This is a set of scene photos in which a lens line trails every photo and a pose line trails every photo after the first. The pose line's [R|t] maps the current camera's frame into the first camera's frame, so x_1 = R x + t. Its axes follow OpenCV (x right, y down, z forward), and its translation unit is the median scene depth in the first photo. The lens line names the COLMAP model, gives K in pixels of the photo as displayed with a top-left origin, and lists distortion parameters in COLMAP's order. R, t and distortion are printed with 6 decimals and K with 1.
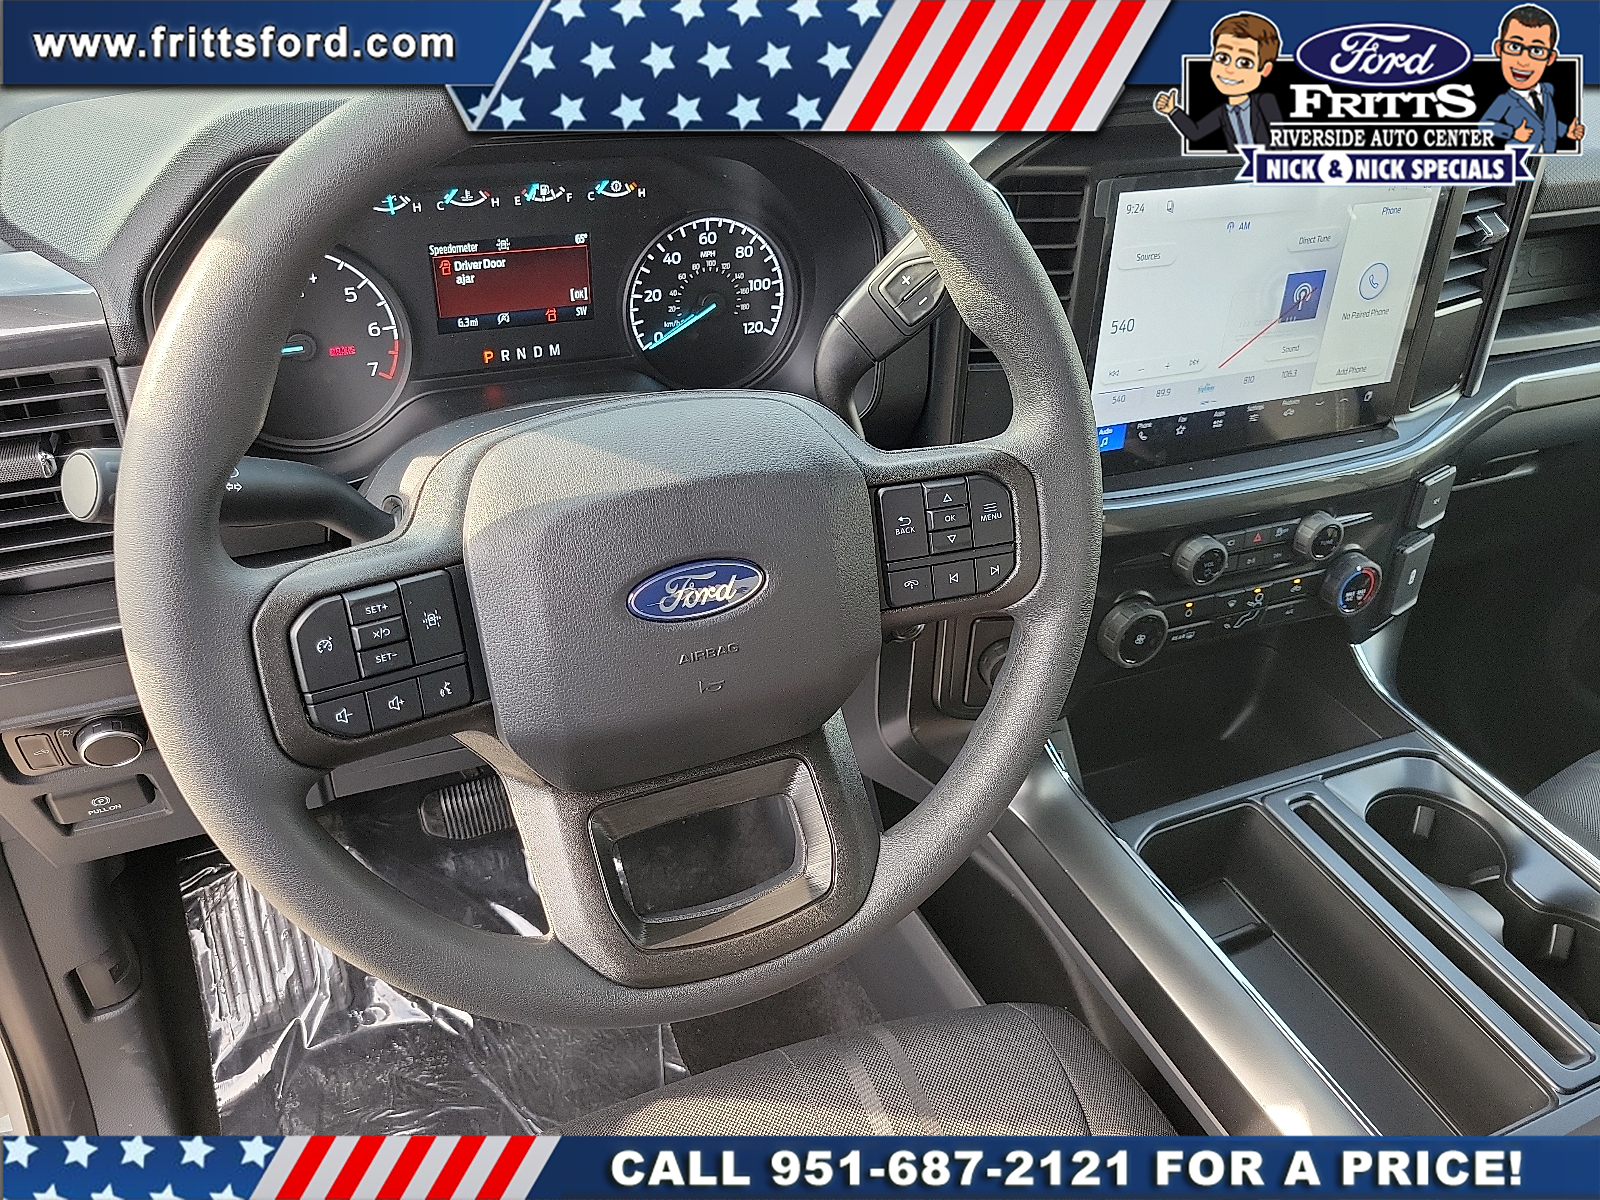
lens RADIAL K [[1246.5, 0, 796.4], [0, 1246.5, 604.8], [0, 0, 1]] dist [0.040705, -0.009250]
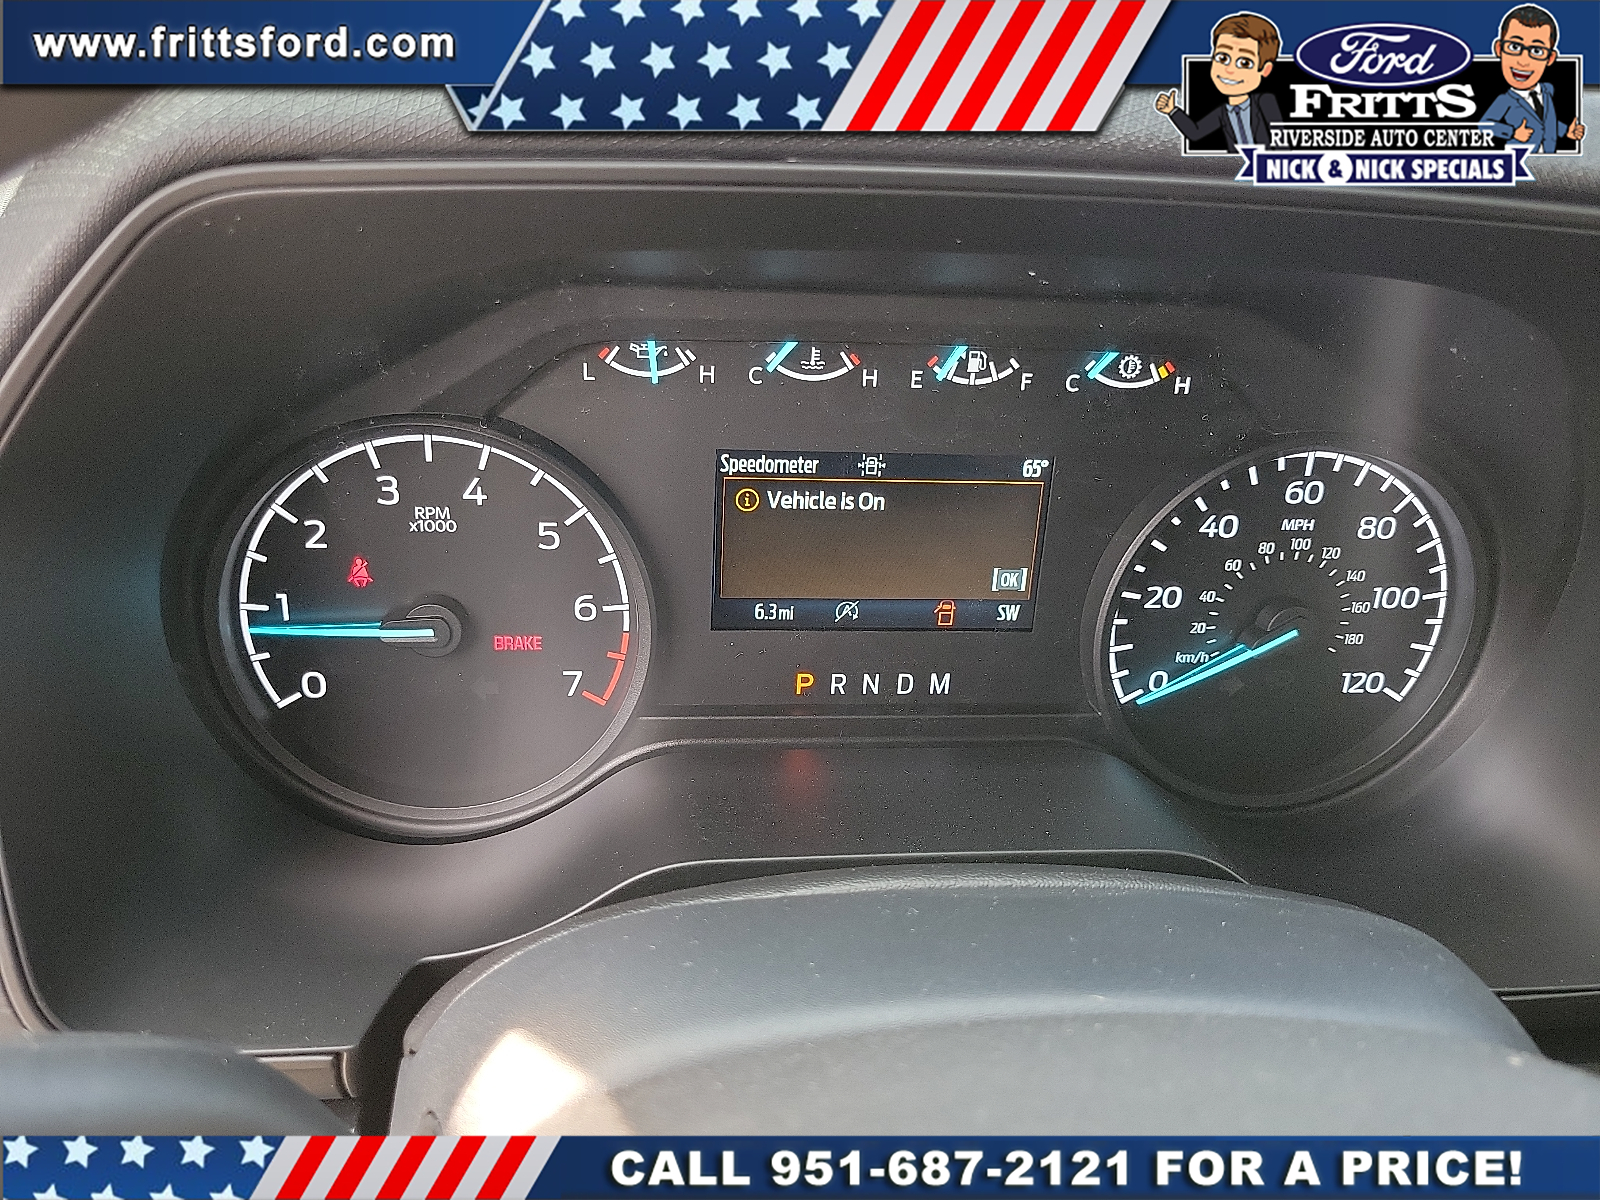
lens RADIAL K [[1246.5, 0, 801.5], [0, 1246.5, 609.7], [0, 0, 1]] dist [0.040705, -0.009250]
pose [[0.954304, 0.127957, -0.270057, -0.113185], [-0.171779, 0.974353, -0.145356, -0.146110], [0.244532, 0.185104, 0.951809, 0.502864]]
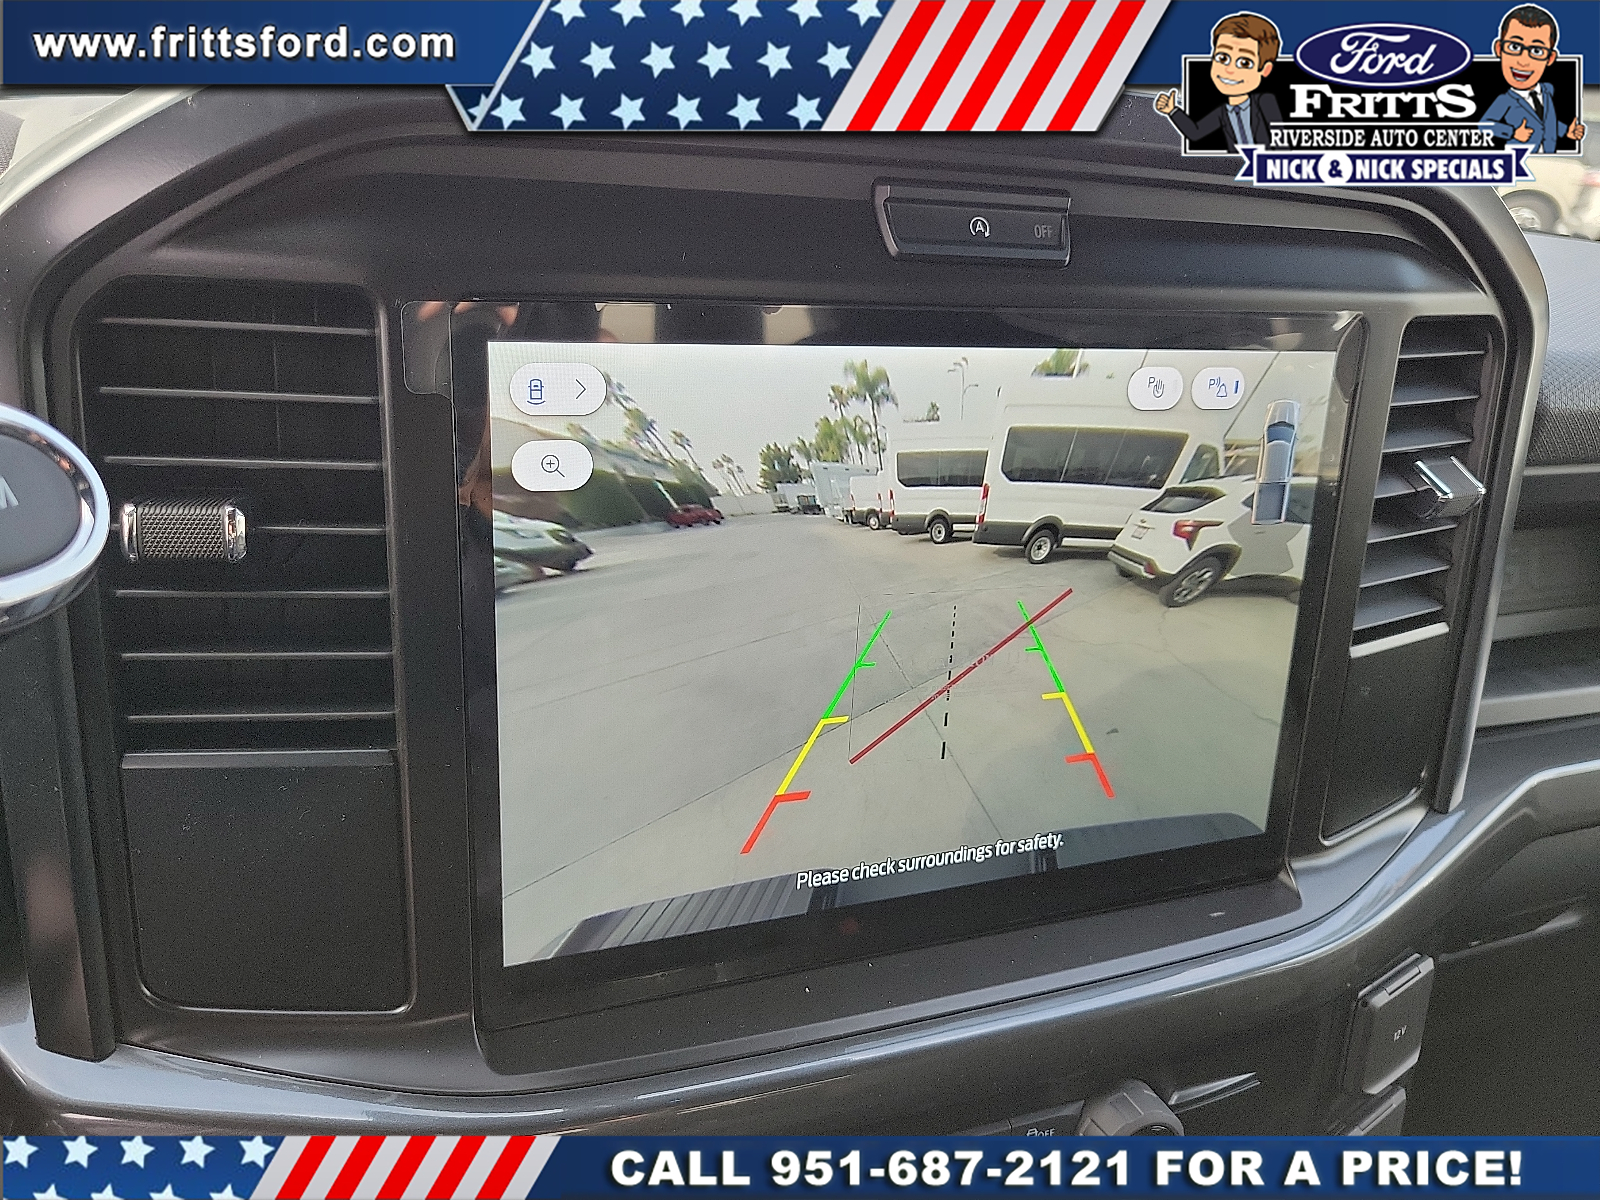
lens RADIAL K [[1246.5, 0, 795.4], [0, 1246.5, 608.3], [0, 0, 1]] dist [0.040705, -0.009250]
pose [[0.999718, 0.021727, -0.009570, 0.330024], [-0.023361, 0.972088, -0.233451, -0.143340], [0.004231, 0.233608, 0.972322, 0.584434]]
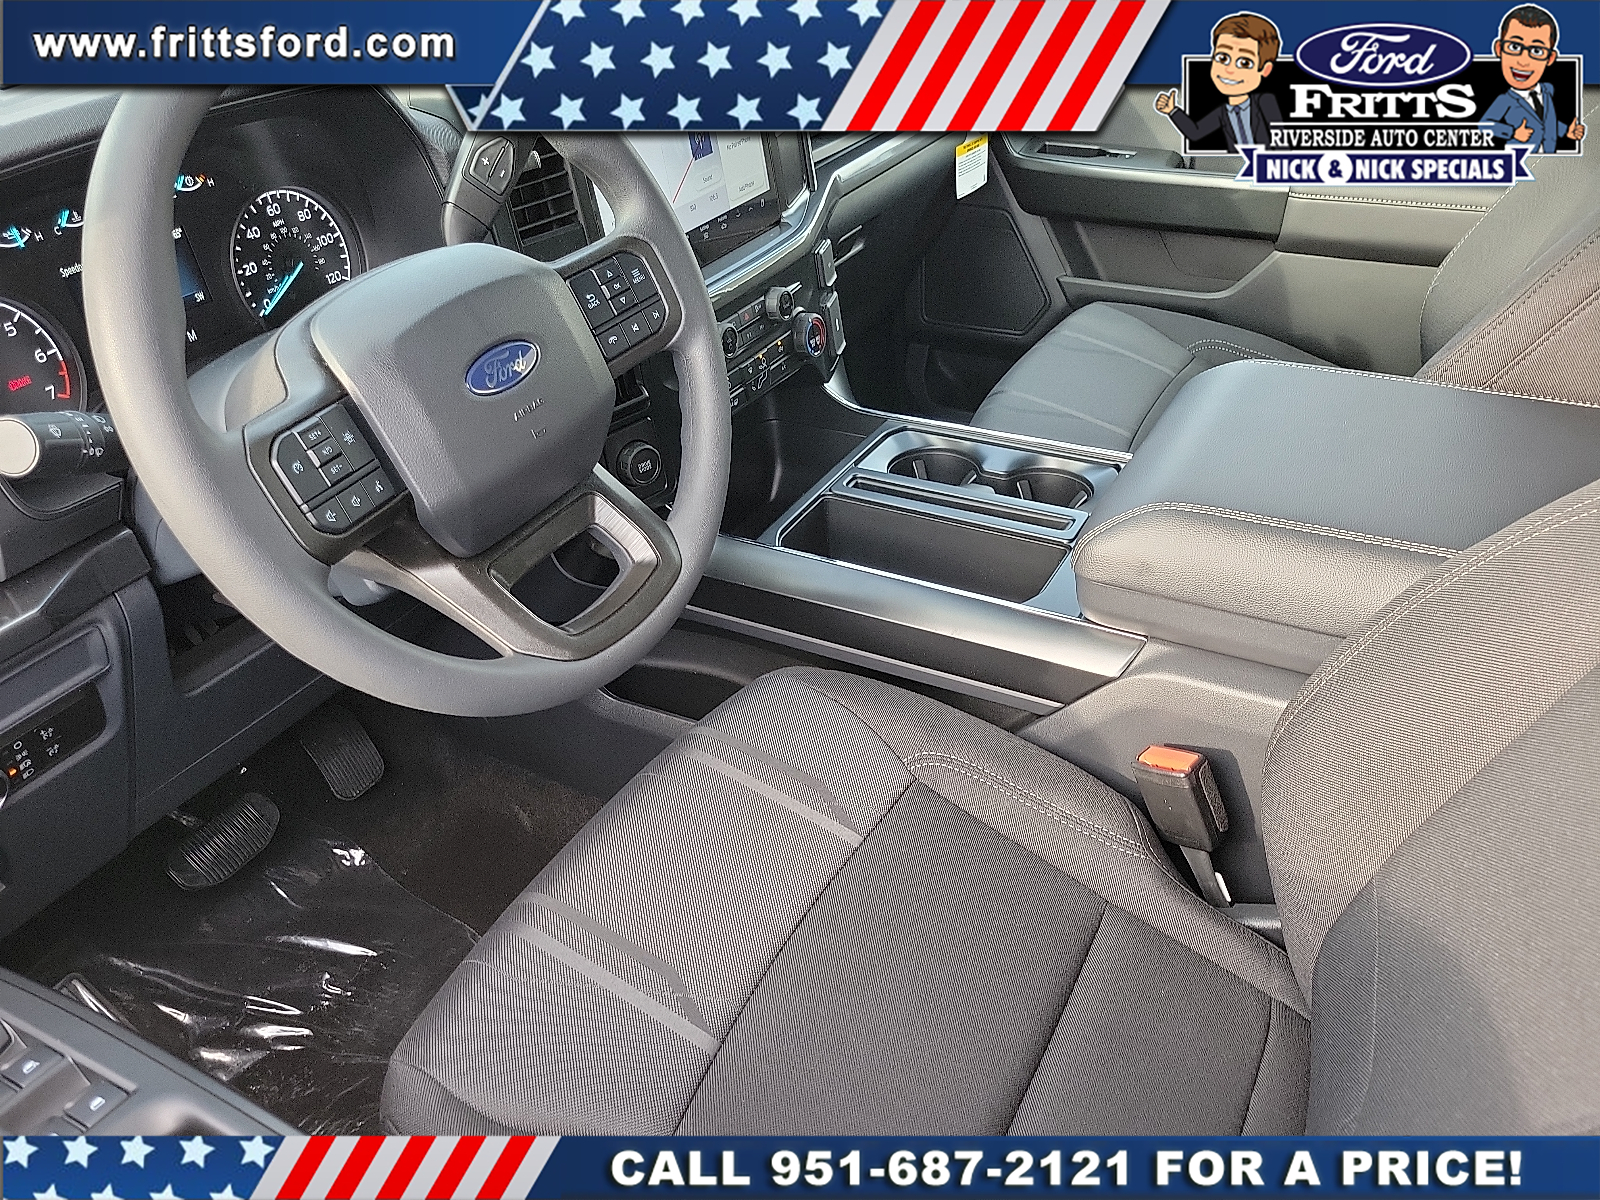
lens RADIAL K [[1246.5, 0, 788.5], [0, 1246.5, 632.3], [0, 0, 1]] dist [0.040705, -0.009250]
pose [[0.799632, -0.428661, 0.420521, -0.342955], [0.437529, 0.895556, 0.080918, 0.178505], [-0.411287, 0.119286, 0.903667, -0.230311]]
